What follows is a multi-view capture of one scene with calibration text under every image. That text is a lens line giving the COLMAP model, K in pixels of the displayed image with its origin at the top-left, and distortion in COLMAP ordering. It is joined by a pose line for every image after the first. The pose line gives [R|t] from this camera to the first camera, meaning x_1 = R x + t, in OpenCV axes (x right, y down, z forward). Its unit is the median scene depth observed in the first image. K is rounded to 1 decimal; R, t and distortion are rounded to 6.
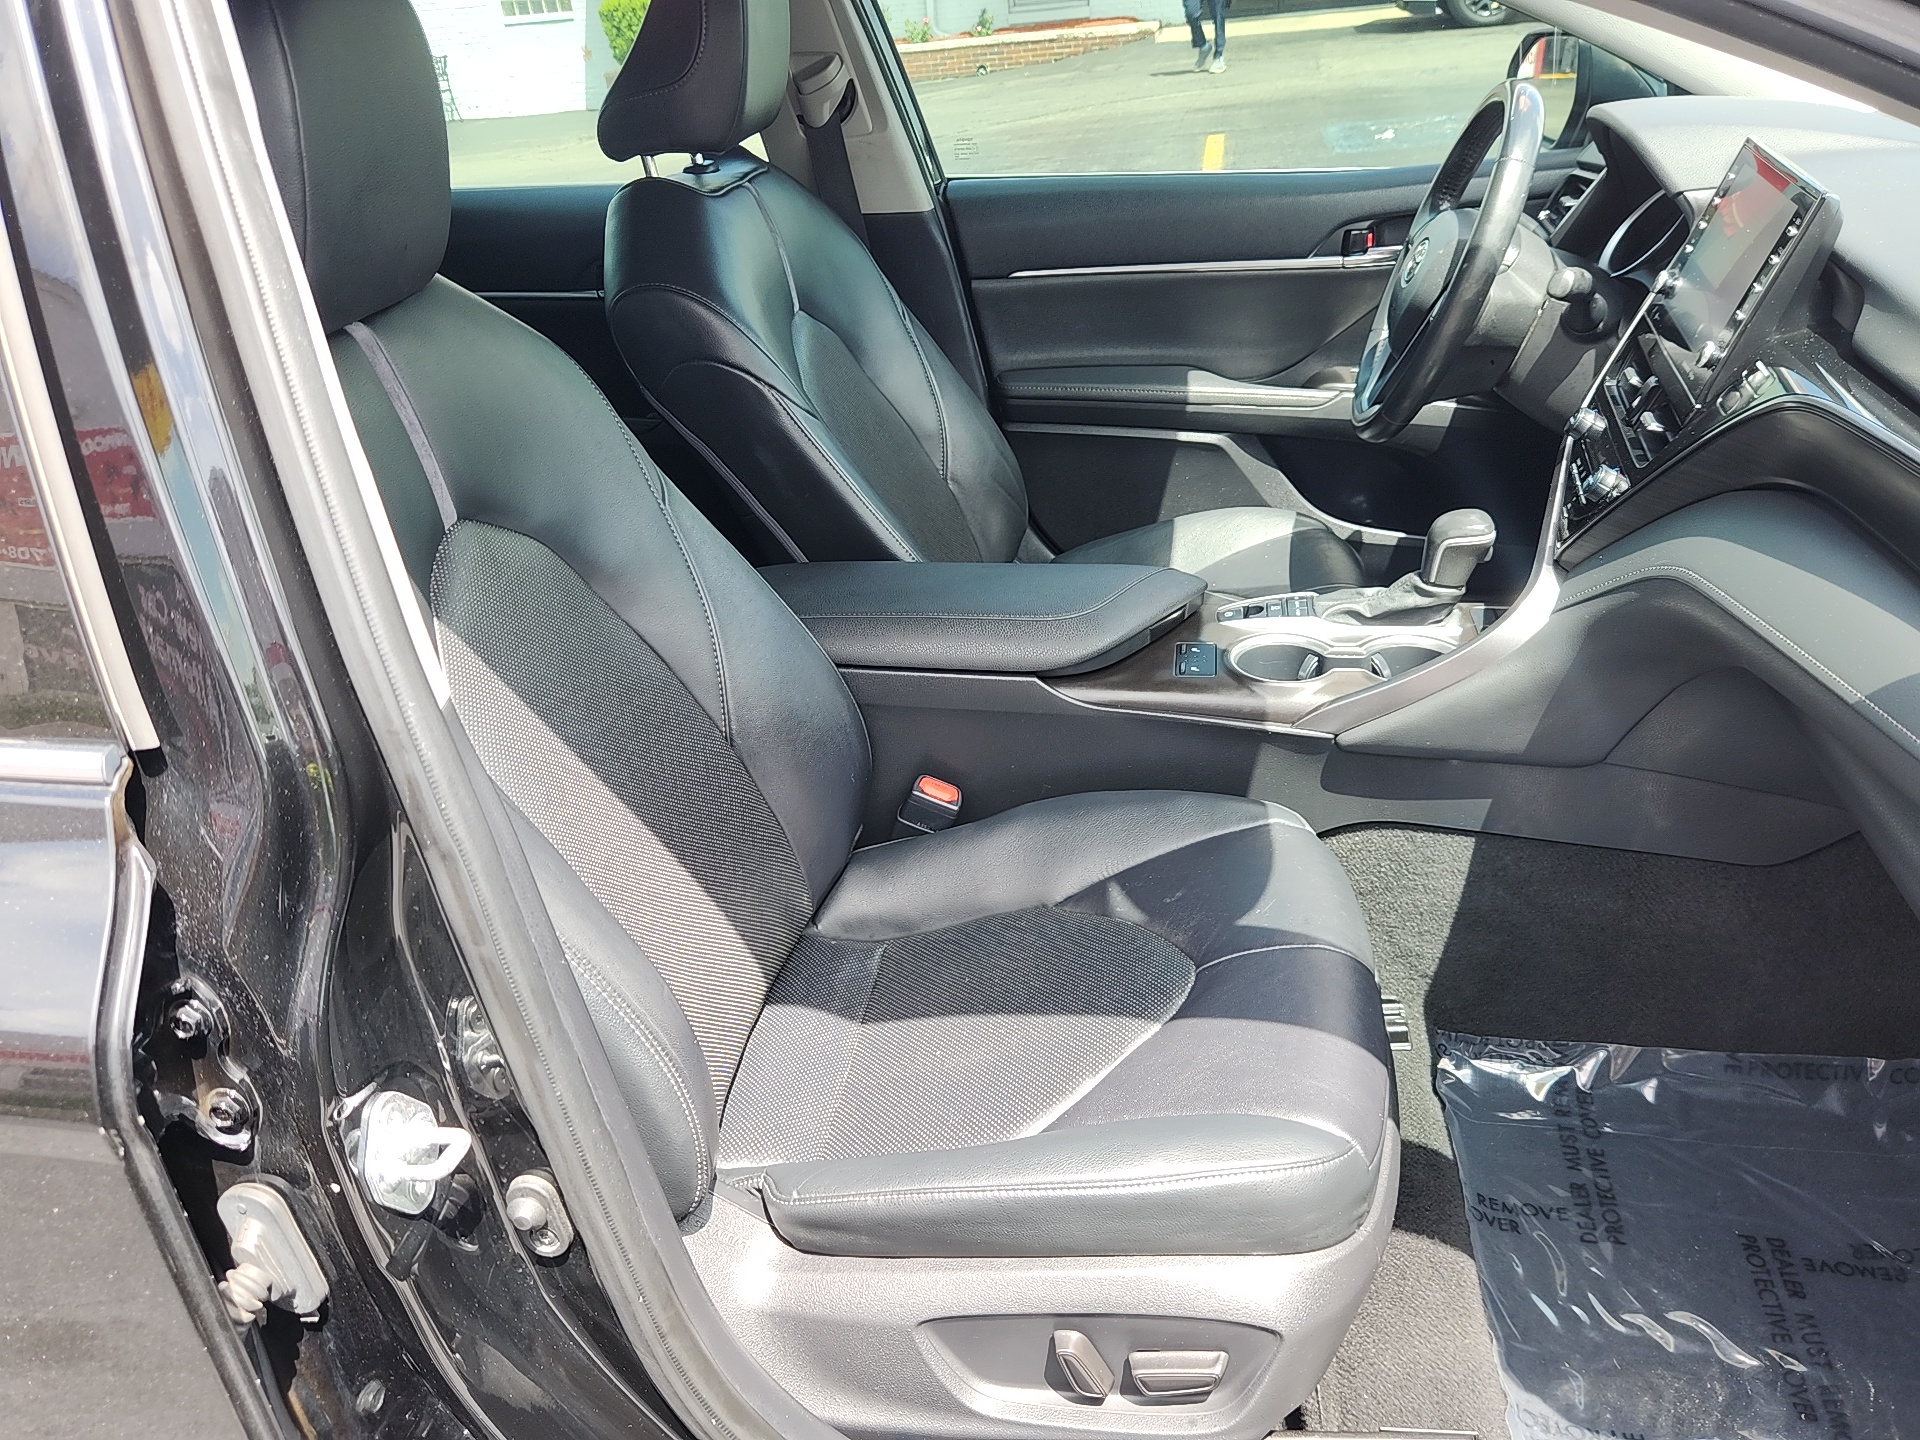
lens RADIAL K [[1485.9, 0, 960.0], [0, 1485.9, 720.0], [0, 0, 1]] dist [0.034829, -0.023438]
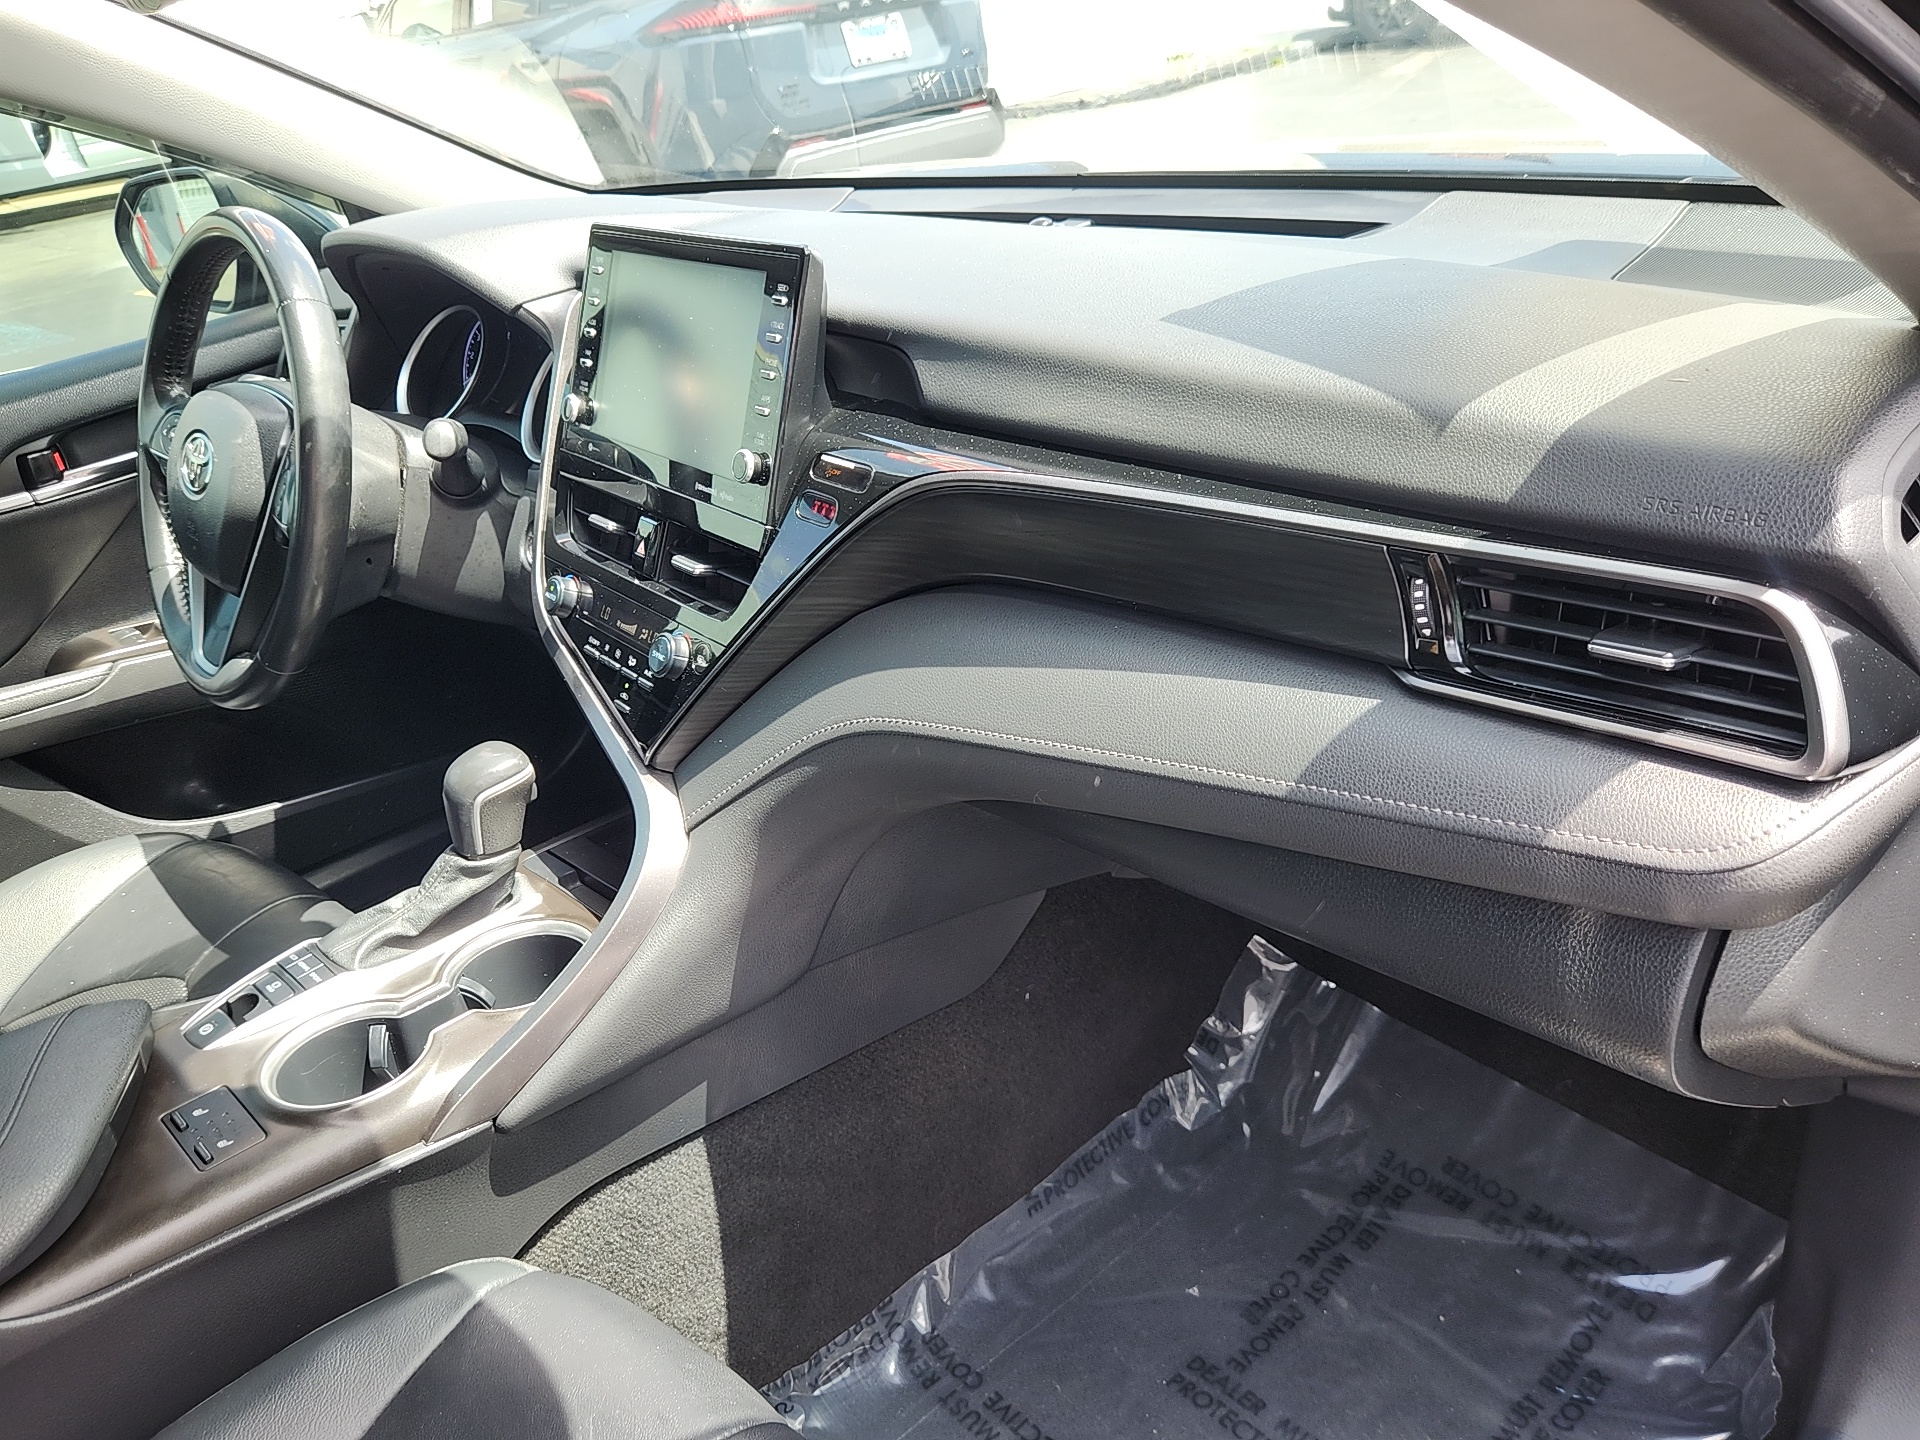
lens RADIAL K [[1485.9, 0, 960.0], [0, 1485.9, 720.0], [0, 0, 1]] dist [0.034829, -0.023438]
pose [[0.605949, -0.348637, 0.715037, -0.036690], [0.428136, 0.900493, 0.076243, -0.106021], [-0.670467, 0.259933, 0.694917, 0.322415]]
